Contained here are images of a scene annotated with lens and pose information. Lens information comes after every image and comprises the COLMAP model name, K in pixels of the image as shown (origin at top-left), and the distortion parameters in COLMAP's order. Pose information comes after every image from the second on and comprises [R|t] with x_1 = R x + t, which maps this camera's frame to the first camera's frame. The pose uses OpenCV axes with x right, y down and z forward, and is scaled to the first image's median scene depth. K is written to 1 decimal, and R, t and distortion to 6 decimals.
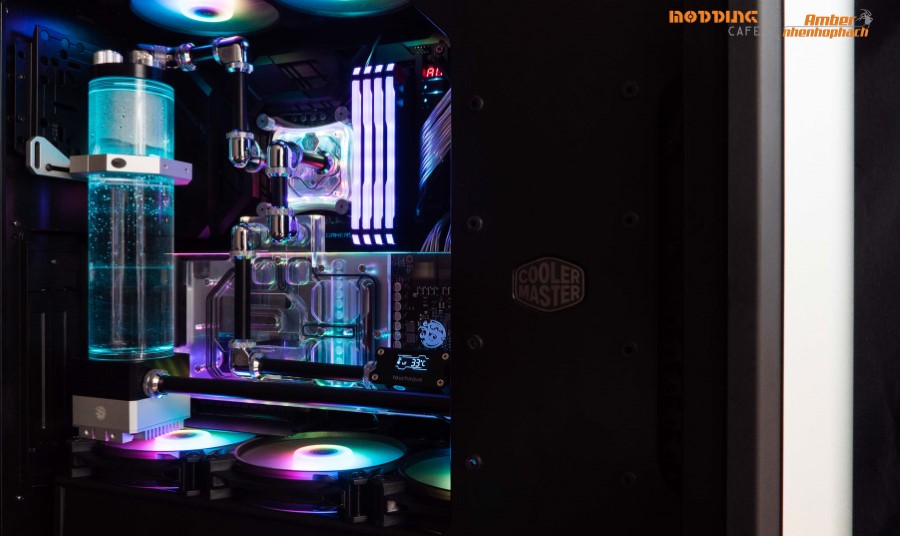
lens RADIAL K [[694.4, 0, 450.0], [0, 694.4, 268.0], [0, 0, 1]] dist [0.004088, 0.004959]
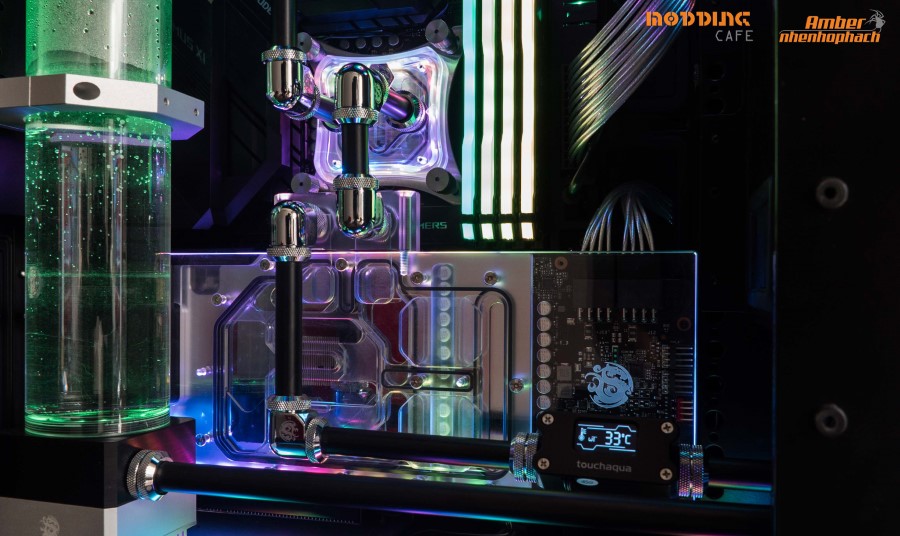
lens RADIAL K [[790.1, 0, 453.9], [0, 790.1, 281.9], [0, 0, 1]] dist [0.004647, 0.003038]
pose [[0.996917, 0.001891, 0.078444, -0.208335], [-0.002124, 0.999994, 0.002887, 0.002308], [-0.078438, -0.003045, 0.996914, 0.304995]]
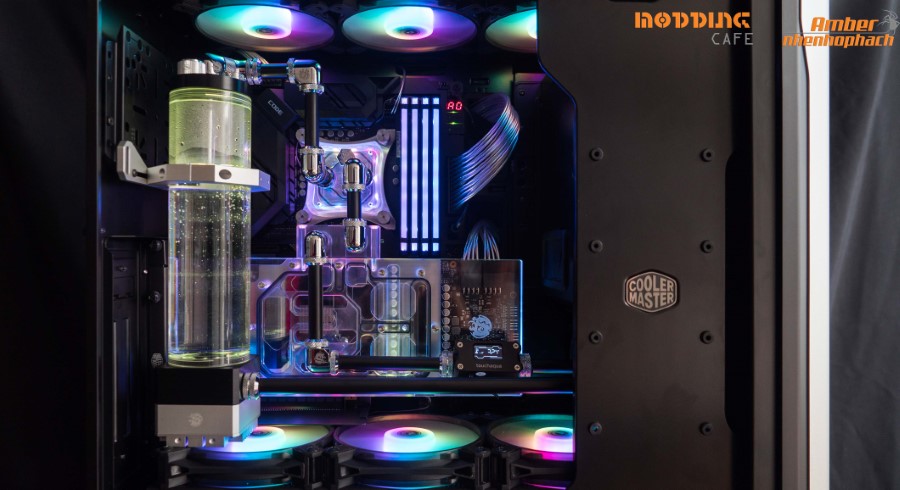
lens RADIAL K [[615.1, 0, 450.0], [0, 615.1, 245.0], [0, 0, 1]] dist [0.002498, -0.000421]
pose [[0.917807, 0.009531, 0.396912, -0.482682], [-0.008574, 0.999954, -0.004186, -0.041351], [-0.396934, 0.000439, 0.917847, 0.033044]]
